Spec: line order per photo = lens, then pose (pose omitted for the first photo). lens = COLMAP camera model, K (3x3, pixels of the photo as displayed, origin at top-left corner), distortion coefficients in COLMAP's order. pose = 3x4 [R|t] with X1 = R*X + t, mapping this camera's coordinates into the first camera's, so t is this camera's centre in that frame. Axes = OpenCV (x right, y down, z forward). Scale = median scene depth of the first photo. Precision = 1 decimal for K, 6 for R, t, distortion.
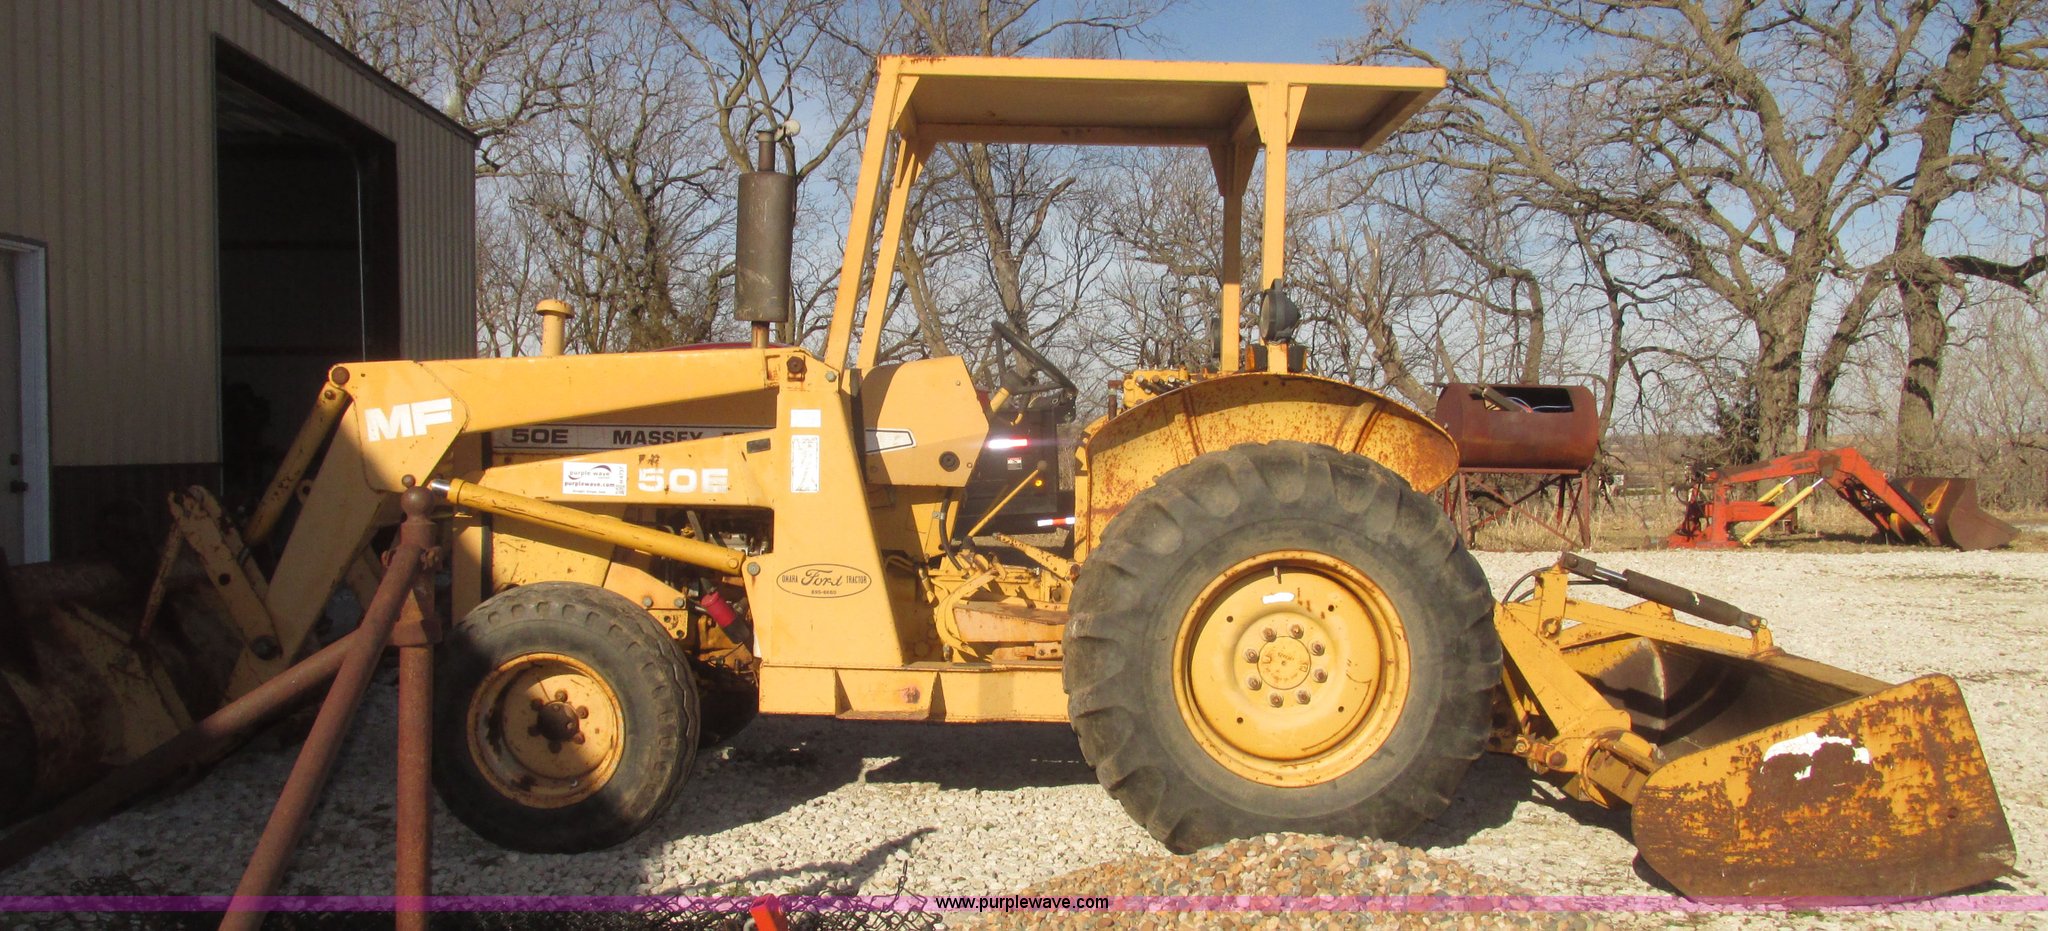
lens RADIAL K [[1989.6, 0, 1022.7], [0, 1989.6, 459.7], [0, 0, 1]] dist [-0.030971, 0.000000]
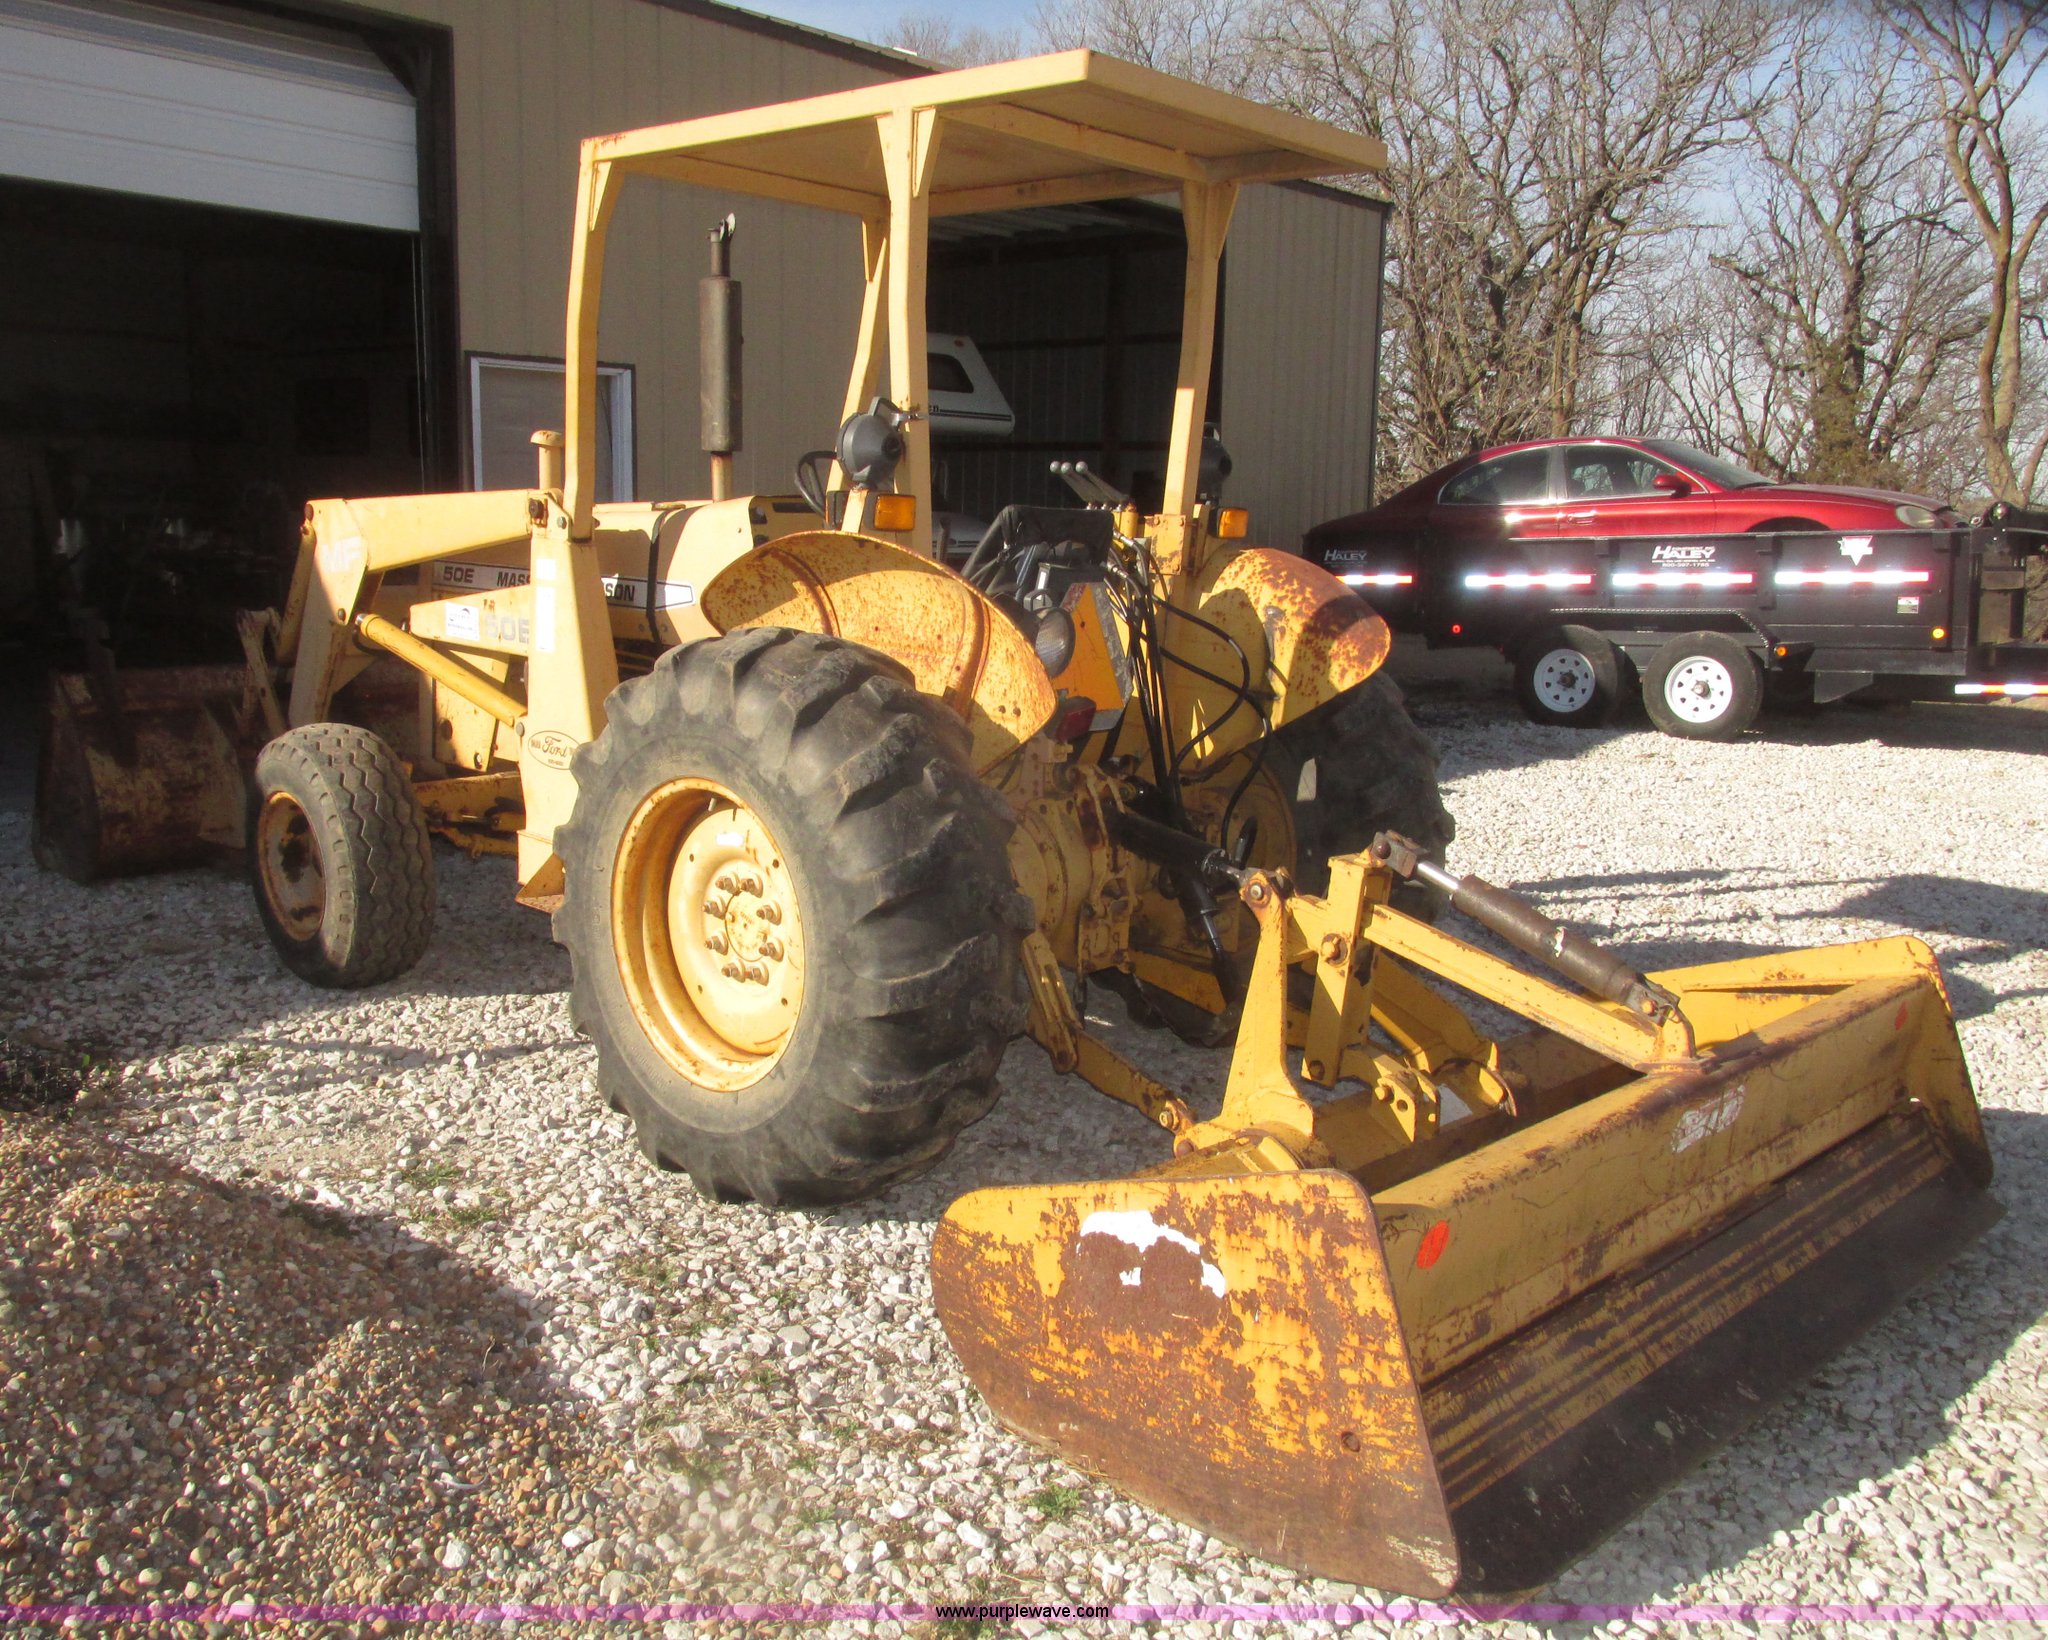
lens RADIAL K [[2000.6, 0, 1025.0], [0, 2000.6, 826.5], [0, 0, 1]] dist [-0.014247, 0.000000]
pose [[0.649055, 0.136775, -0.748345, 0.784182], [-0.024846, 0.986991, 0.158843, -0.059213], [0.760336, -0.084505, 0.644010, 0.616068]]
